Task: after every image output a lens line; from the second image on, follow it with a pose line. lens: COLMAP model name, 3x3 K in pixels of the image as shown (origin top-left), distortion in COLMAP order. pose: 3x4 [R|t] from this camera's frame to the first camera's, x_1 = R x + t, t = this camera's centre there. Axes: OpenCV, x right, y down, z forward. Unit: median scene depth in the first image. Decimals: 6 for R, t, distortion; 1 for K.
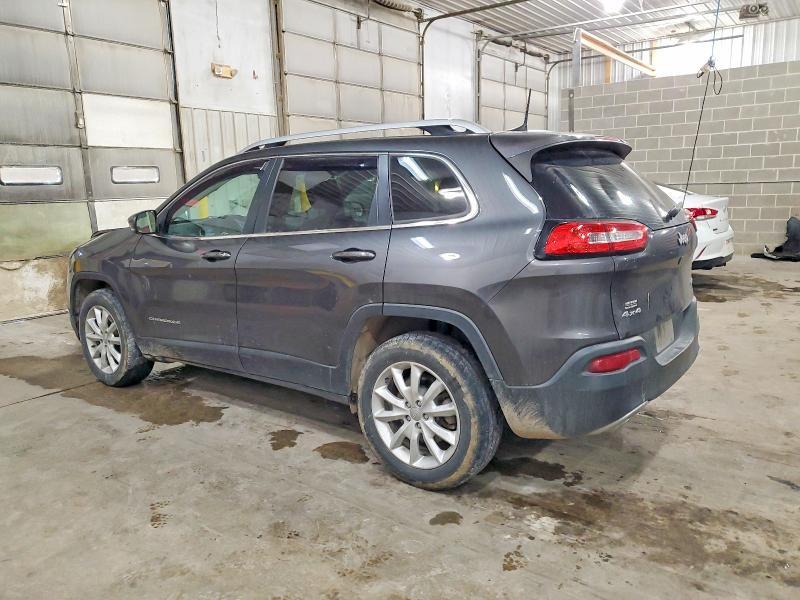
lens RADIAL K [[619.7, 0, 400.0], [0, 619.7, 300.0], [0, 0, 1]] dist [0.021310, 0.006045]
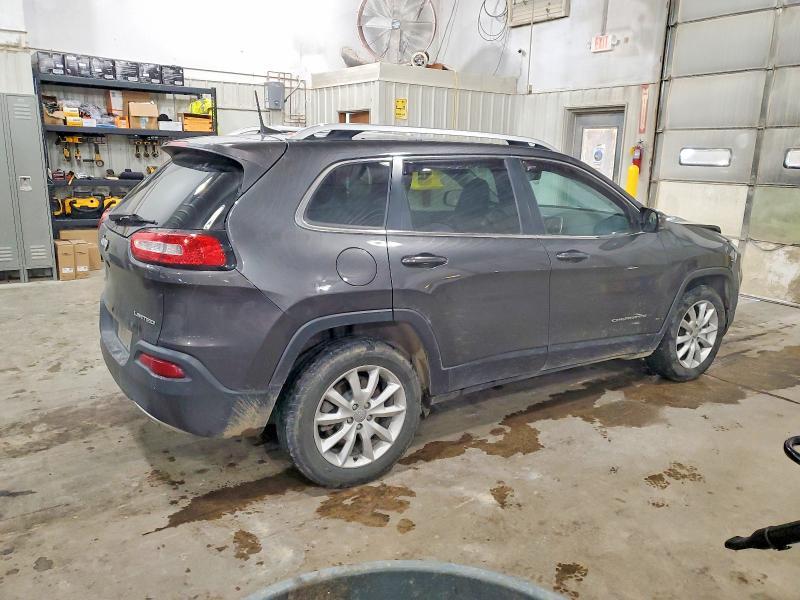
lens RADIAL K [[619.7, 0, 400.0], [0, 619.7, 300.0], [0, 0, 1]] dist [0.021310, 0.006045]
pose [[-0.323177, 0.236656, -0.916270, 1.314104], [-0.190192, 0.932228, 0.307860, -0.430129], [0.927030, 0.273760, -0.256264, 1.816220]]
